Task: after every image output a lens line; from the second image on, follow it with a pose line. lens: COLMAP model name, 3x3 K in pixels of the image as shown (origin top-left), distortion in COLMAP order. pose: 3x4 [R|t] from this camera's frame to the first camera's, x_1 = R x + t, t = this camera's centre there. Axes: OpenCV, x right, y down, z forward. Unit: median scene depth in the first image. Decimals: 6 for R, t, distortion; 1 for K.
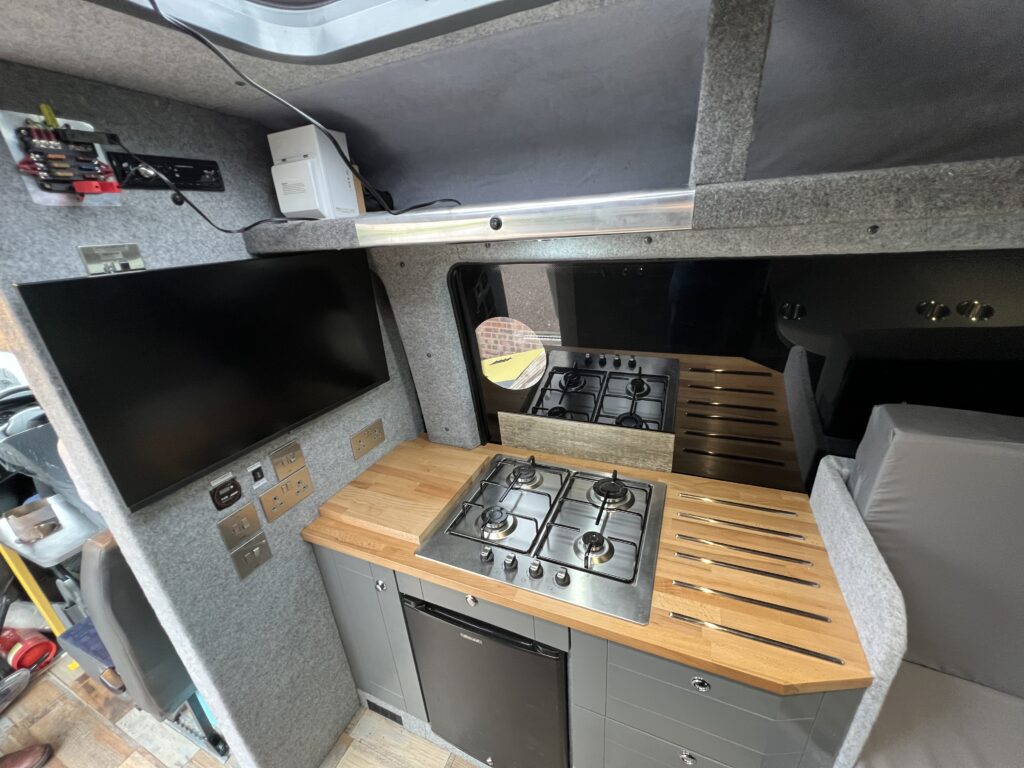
lens RADIAL K [[407.6, 0, 512.0], [0, 407.6, 384.0], [0, 0, 1]] dist [0.000883, 0.000097]
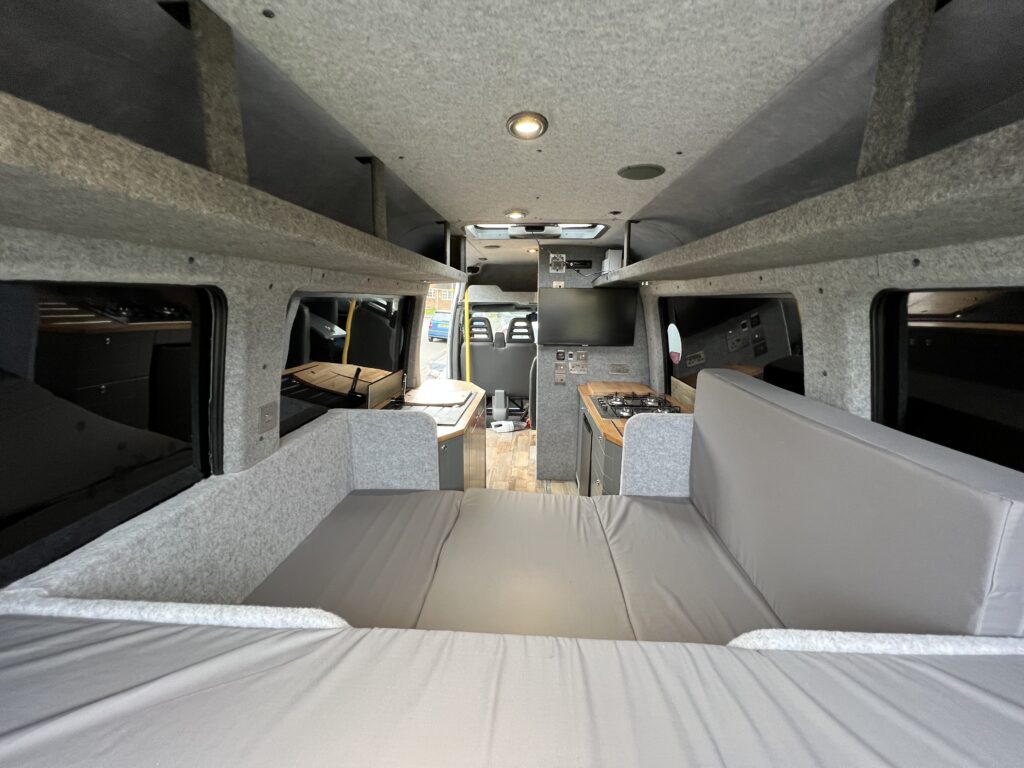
lens RADIAL K [[407.6, 0, 512.0], [0, 407.6, 384.0], [0, 0, 1]] dist [0.000883, 0.000097]
pose [[0.342581, 0.247591, -0.906277, 1.751518], [-0.376882, 0.919845, 0.108833, 0.213382], [0.860580, 0.304276, 0.408434, -0.486218]]
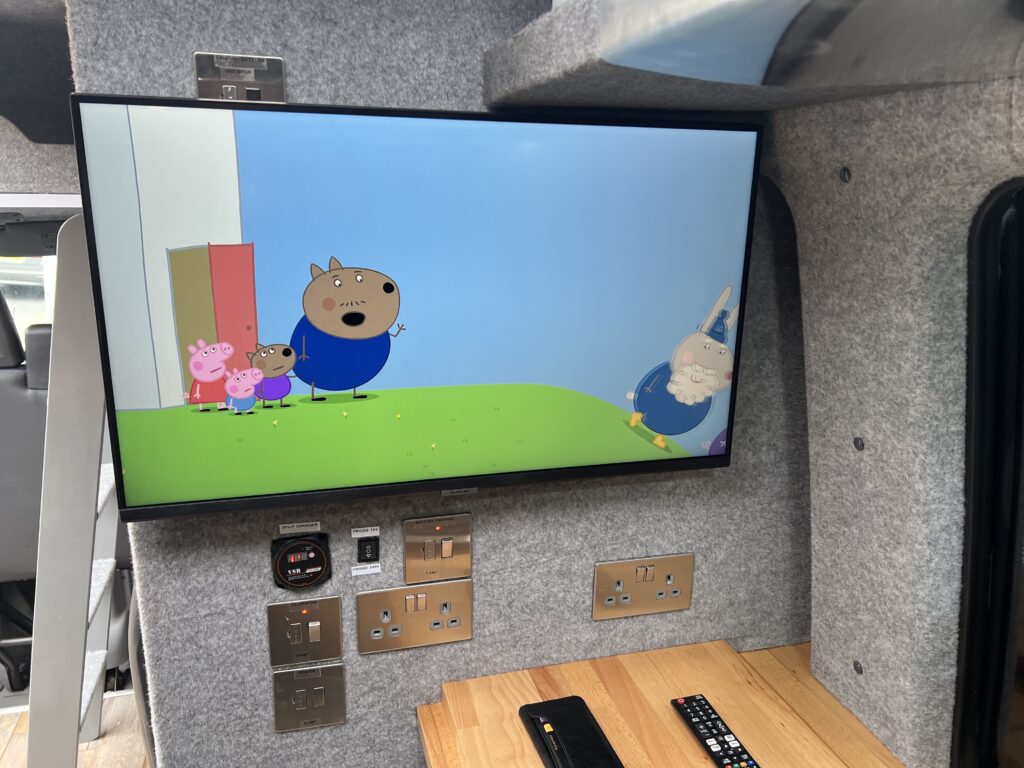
lens RADIAL K [[773.1, 0, 516.0], [0, 773.1, 388.1], [0, 0, 1]] dist [0.029590, -0.010827]
pose [[0.626853, 0.266700, -0.732070, 0.095859], [-0.338812, 0.939409, 0.052120, -0.057660], [0.701614, 0.215363, 0.679233, 0.384775]]
